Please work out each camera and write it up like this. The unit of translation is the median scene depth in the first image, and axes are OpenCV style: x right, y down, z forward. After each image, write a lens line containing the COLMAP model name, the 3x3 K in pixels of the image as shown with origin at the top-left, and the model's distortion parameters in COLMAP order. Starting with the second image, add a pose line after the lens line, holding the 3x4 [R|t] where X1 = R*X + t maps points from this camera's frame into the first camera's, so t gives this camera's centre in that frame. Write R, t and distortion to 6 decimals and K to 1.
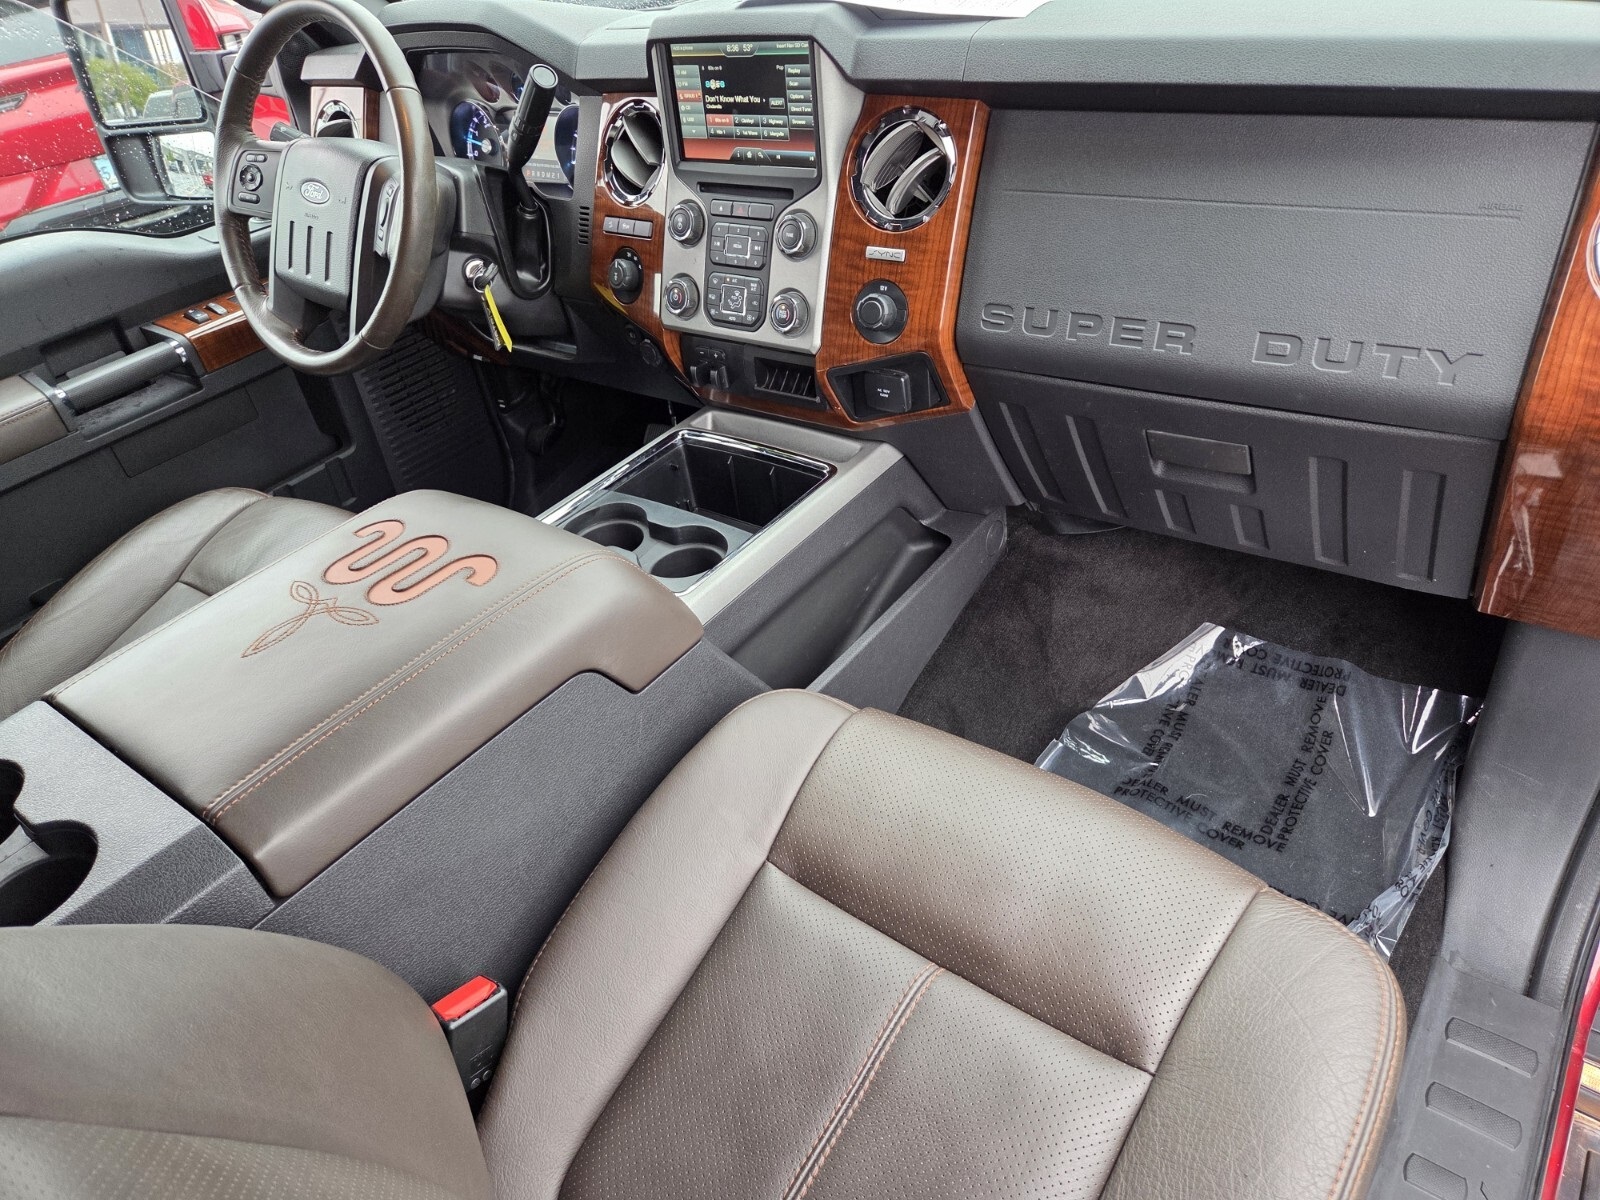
lens RADIAL K [[1076.6, 0, 791.8], [0, 1076.6, 589.9], [0, 0, 1]] dist [0.079454, -0.069812]
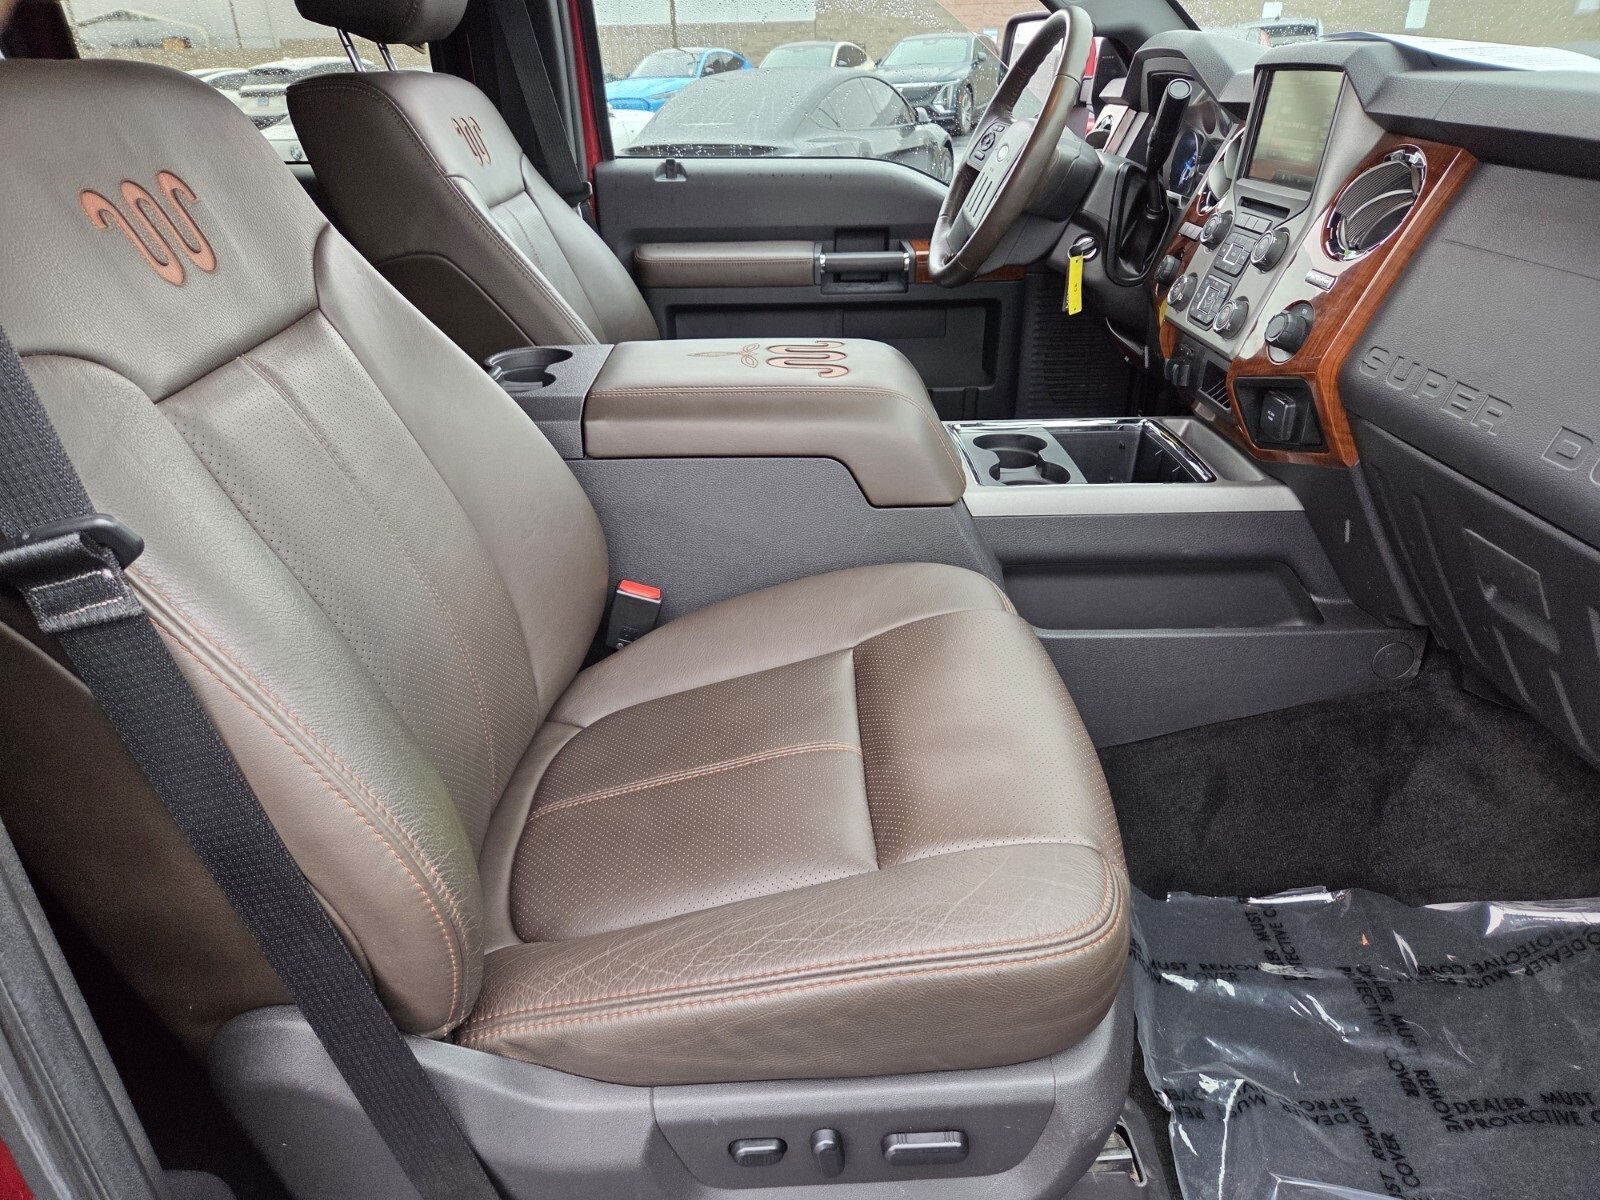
lens RADIAL K [[1076.6, 0, 791.8], [0, 1076.6, 589.9], [0, 0, 1]] dist [0.079454, -0.069812]
pose [[0.610223, 0.454415, -0.648950, 0.546706], [-0.517072, 0.849060, 0.108323, 0.074758], [0.600221, 0.269453, 0.753081, 0.015453]]
